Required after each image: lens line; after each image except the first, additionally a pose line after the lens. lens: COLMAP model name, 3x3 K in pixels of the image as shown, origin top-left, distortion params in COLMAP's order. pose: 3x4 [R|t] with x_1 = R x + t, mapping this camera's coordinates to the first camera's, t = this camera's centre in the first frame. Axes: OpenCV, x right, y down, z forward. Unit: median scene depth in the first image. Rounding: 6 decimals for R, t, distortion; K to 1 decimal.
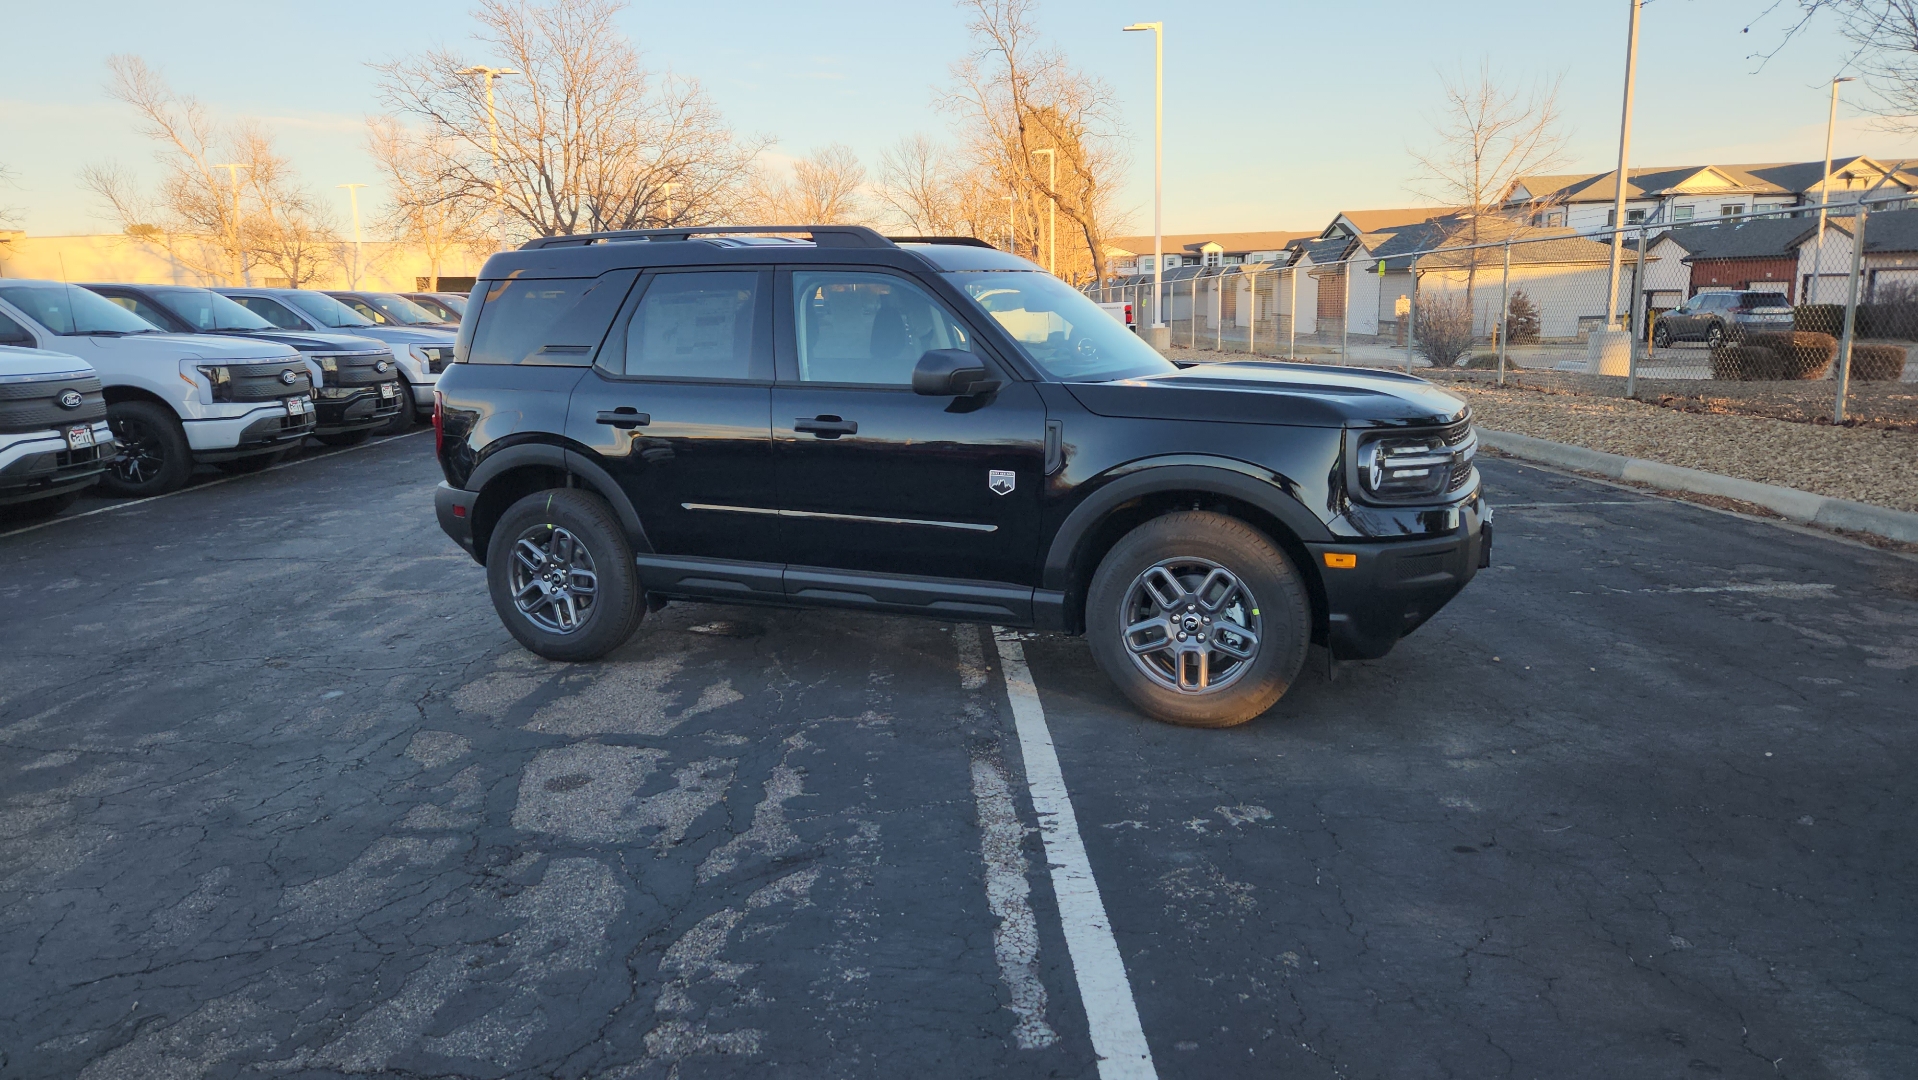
lens RADIAL K [[1287.0, 0, 932.4], [0, 1287.0, 539.4], [0, 0, 1]] dist [0.079742, -0.064835]
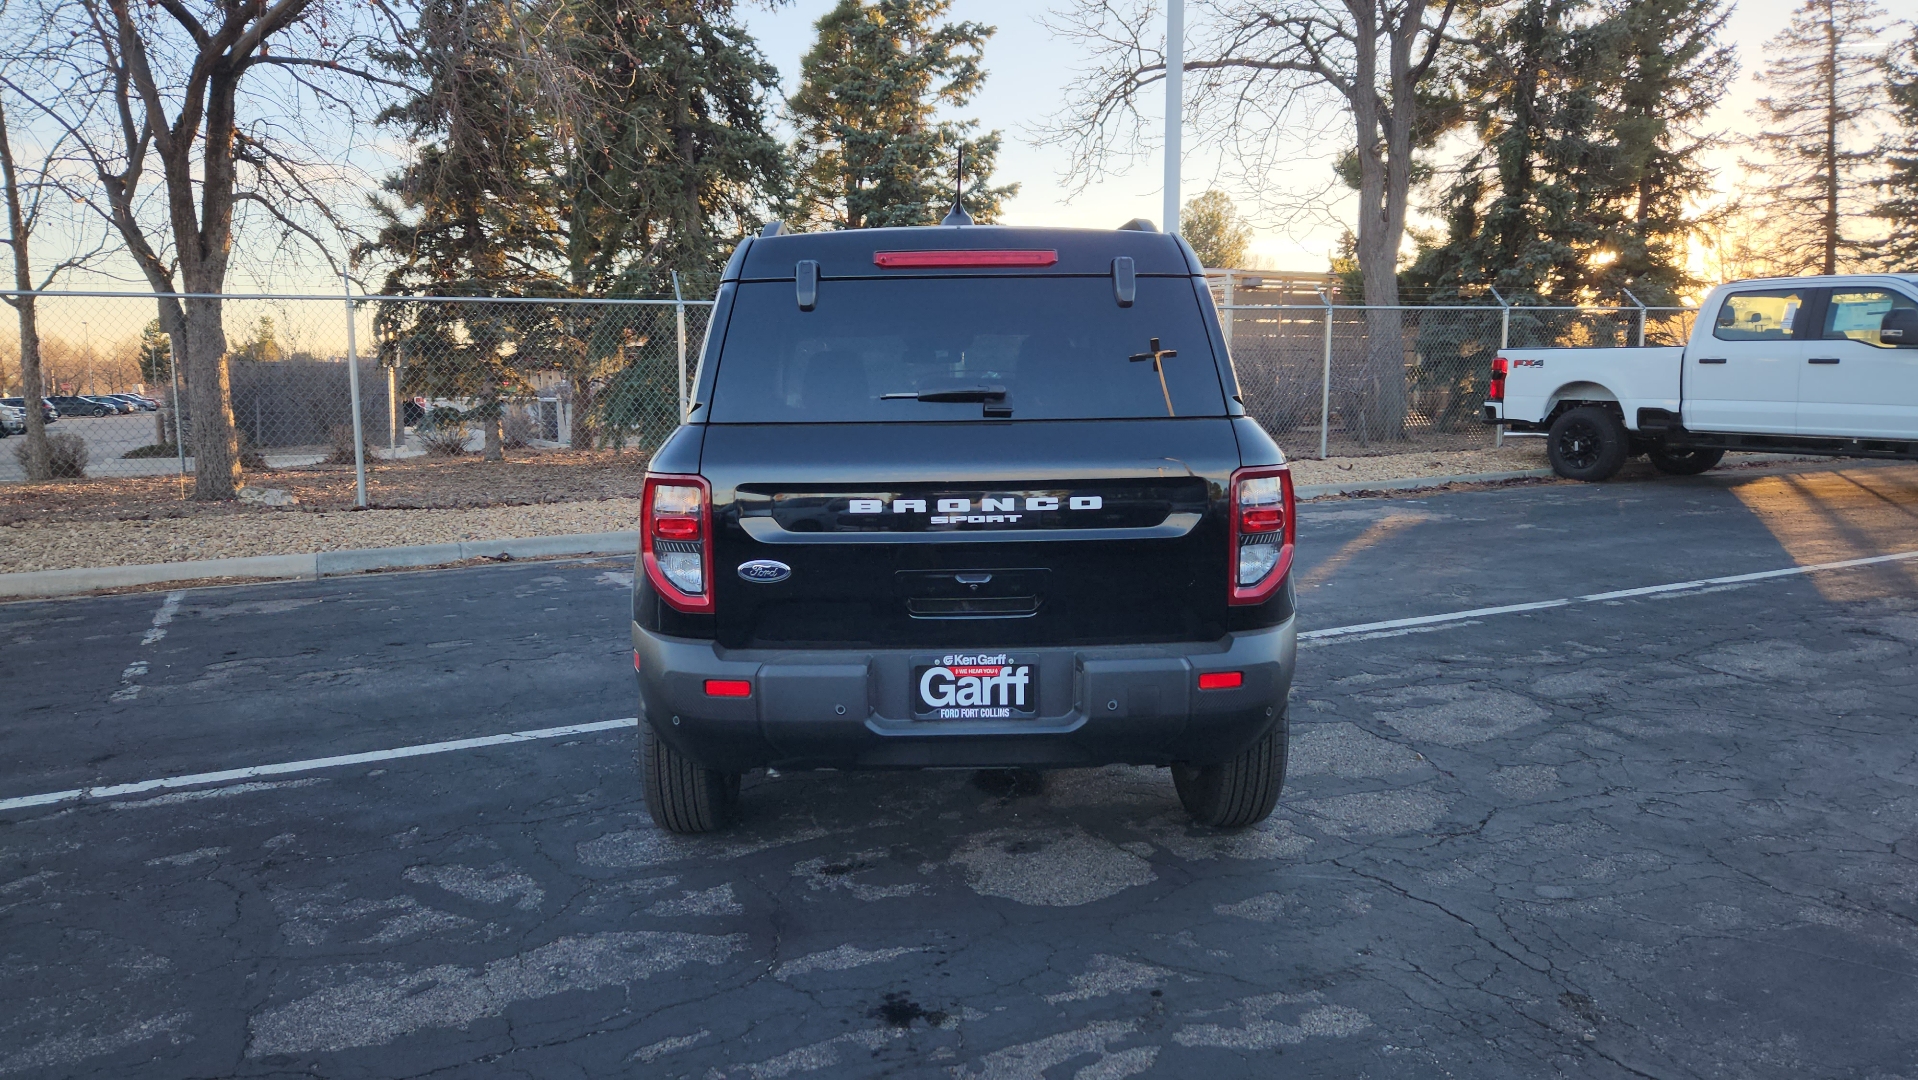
lens RADIAL K [[1284.6, 0, 928.8], [0, 1284.6, 526.1], [0, 0, 1]] dist [0.074519, -0.058177]
pose [[-0.430381, -0.076426, 0.899406, -0.952571], [0.183280, 0.968254, 0.169978, -0.244345], [-0.883844, 0.237999, -0.402711, 1.580488]]
